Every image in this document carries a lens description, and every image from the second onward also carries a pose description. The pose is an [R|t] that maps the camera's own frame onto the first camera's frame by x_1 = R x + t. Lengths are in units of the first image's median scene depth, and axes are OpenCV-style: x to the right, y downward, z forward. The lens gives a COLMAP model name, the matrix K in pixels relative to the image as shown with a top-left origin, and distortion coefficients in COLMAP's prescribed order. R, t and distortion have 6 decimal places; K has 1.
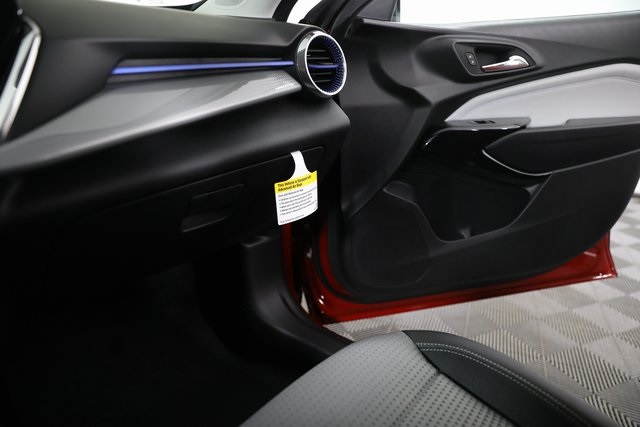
lens RADIAL K [[432.0, 0, 318.7], [0, 432.0, 211.1], [0, 0, 1]] dist [-0.099464, 0.054749]
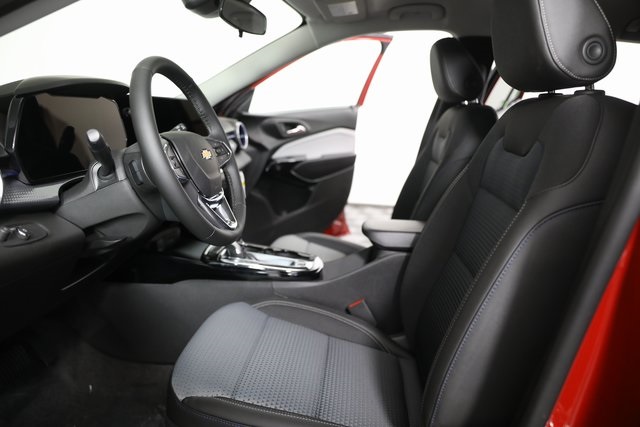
lens RADIAL K [[464.5, 0, 316.7], [0, 464.5, 211.3], [0, 0, 1]] dist [-0.007807, 0.001481]
pose [[0.829689, -0.085440, 0.551649, -0.840973], [0.137327, 0.989088, -0.053352, 0.207291], [-0.541071, 0.120022, 0.832369, -1.020651]]
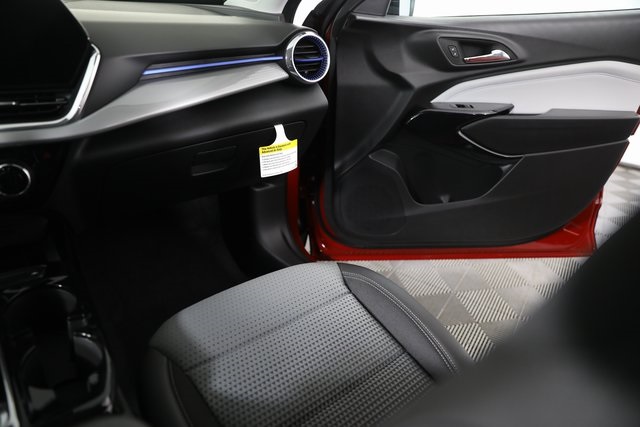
lens RADIAL K [[432.0, 0, 319.2], [0, 432.0, 213.0], [0, 0, 1]] dist [-0.099464, 0.054749]
pose [[0.983087, 0.115299, -0.142287, 0.212906], [-0.096939, 0.986784, 0.129847, -0.036738], [0.155378, -0.113857, 0.981272, -0.247554]]
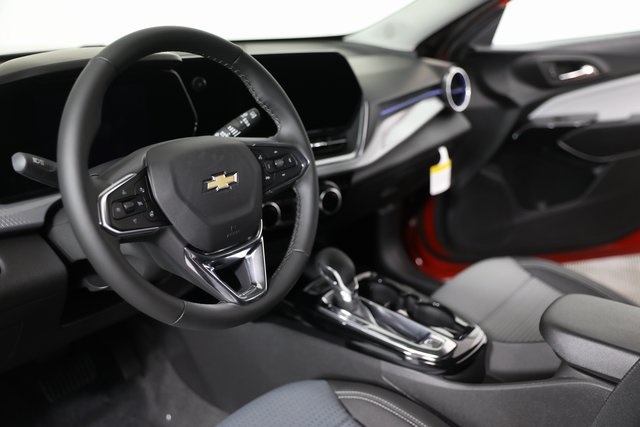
lens RADIAL K [[618.6, 0, 320.7], [0, 618.6, 212.6], [0, 0, 1]] dist [0.012170, 0.000000]
pose [[0.999843, 0.010503, 0.014252, -0.380286], [-0.010928, 0.999488, 0.030064, 0.027717], [-0.013928, -0.030215, 0.999446, -0.930433]]
